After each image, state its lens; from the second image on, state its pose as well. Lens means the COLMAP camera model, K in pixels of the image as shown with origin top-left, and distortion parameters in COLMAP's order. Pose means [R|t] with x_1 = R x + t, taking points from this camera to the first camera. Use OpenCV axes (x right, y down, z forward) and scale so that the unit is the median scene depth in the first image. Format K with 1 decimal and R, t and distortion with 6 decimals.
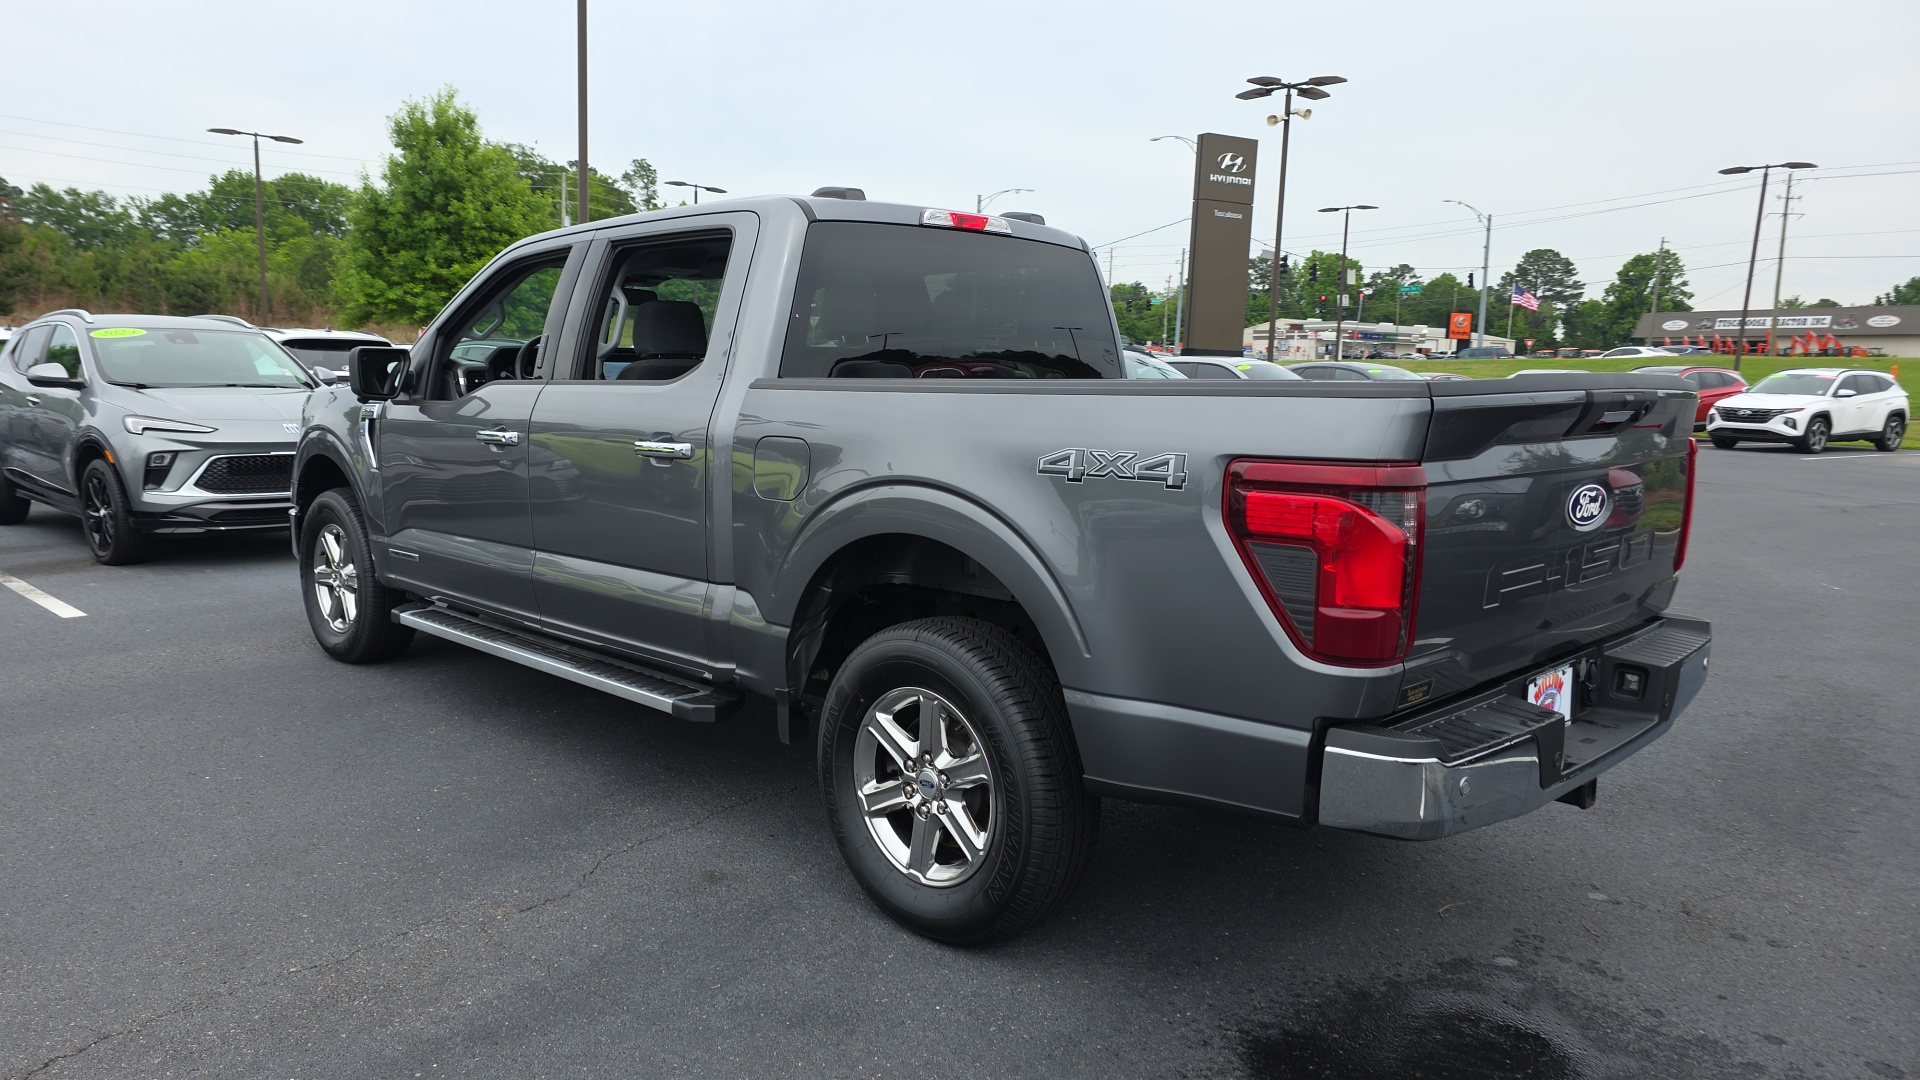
lens RADIAL K [[1311.7, 0, 871.0], [0, 1311.7, 549.1], [0, 0, 1]] dist [0.058396, -0.062700]
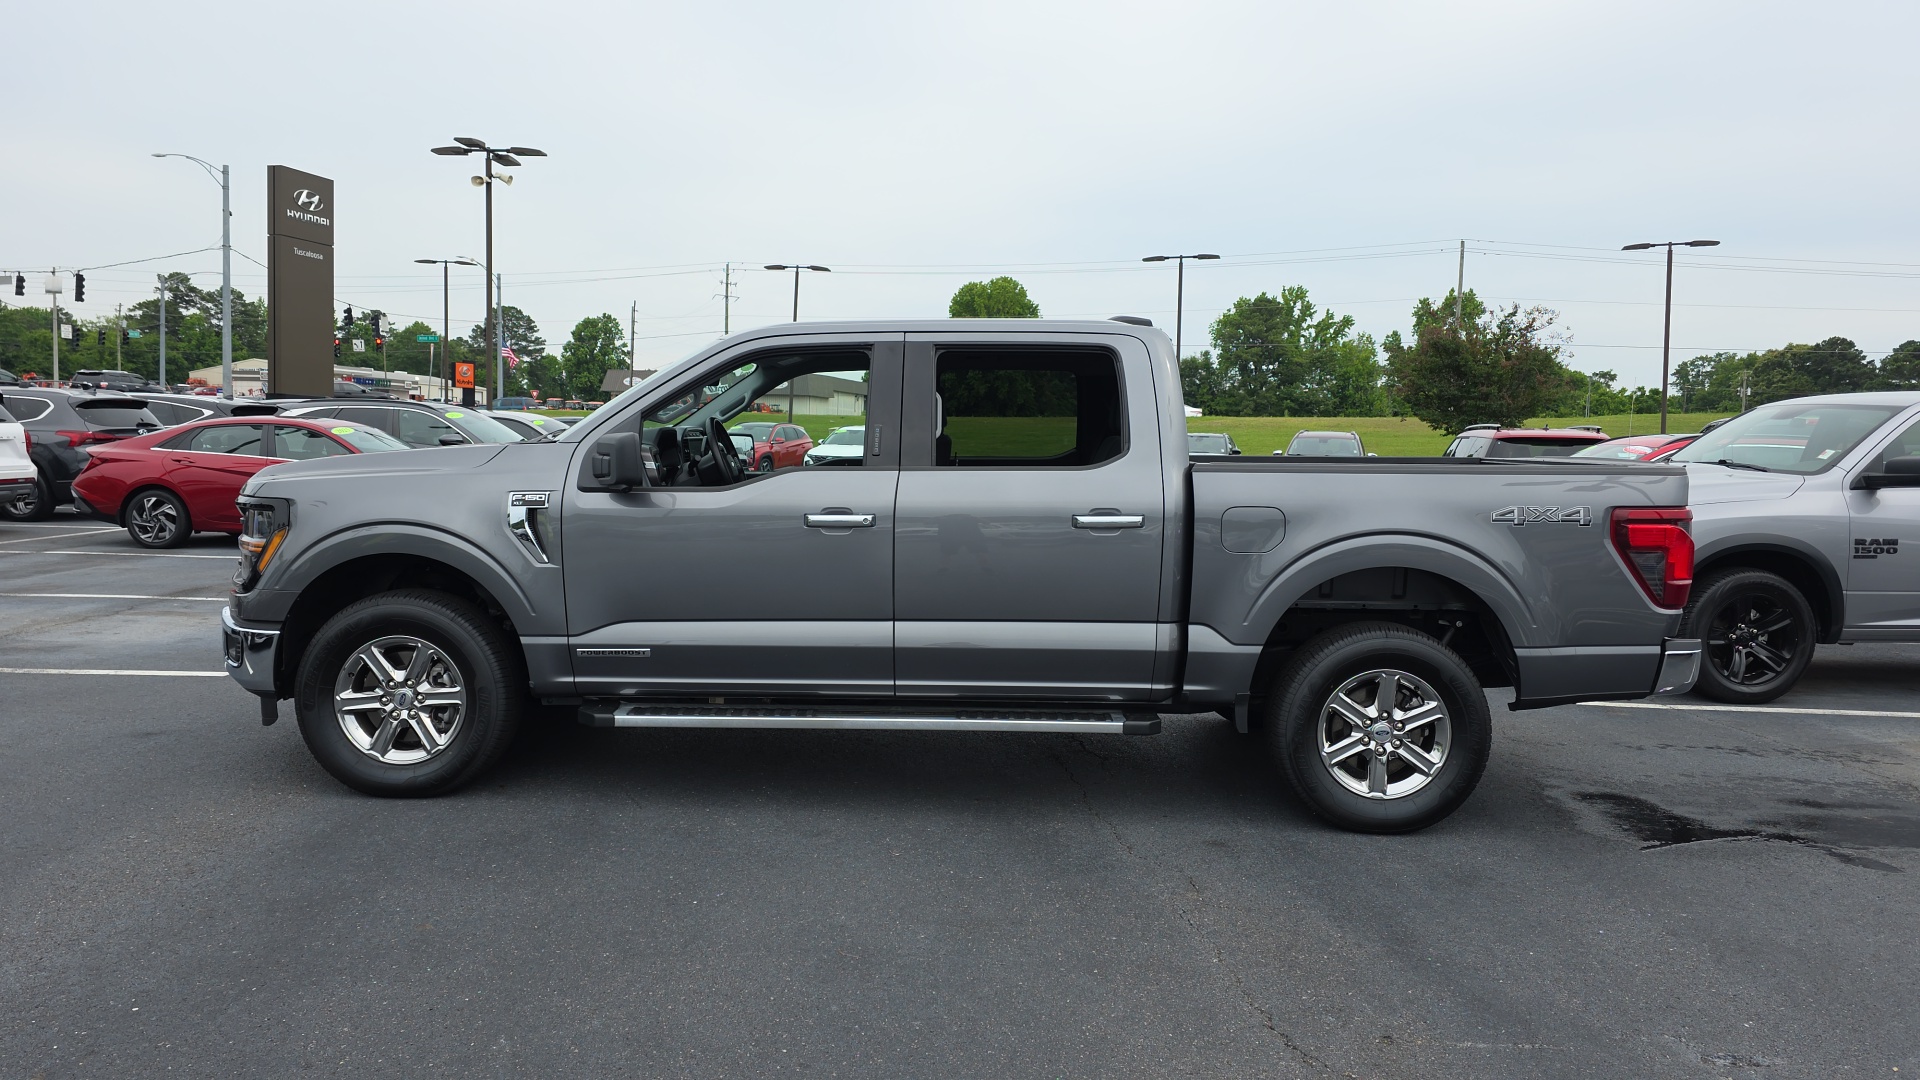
lens RADIAL K [[1311.7, 0, 965.8], [0, 1311.7, 534.2], [0, 0, 1]] dist [0.058396, -0.062700]
pose [[0.685911, -0.055554, 0.725562, -0.171110], [0.087928, 0.996103, -0.006854, -0.009901], [-0.722354, 0.068499, 0.688123, 0.036047]]
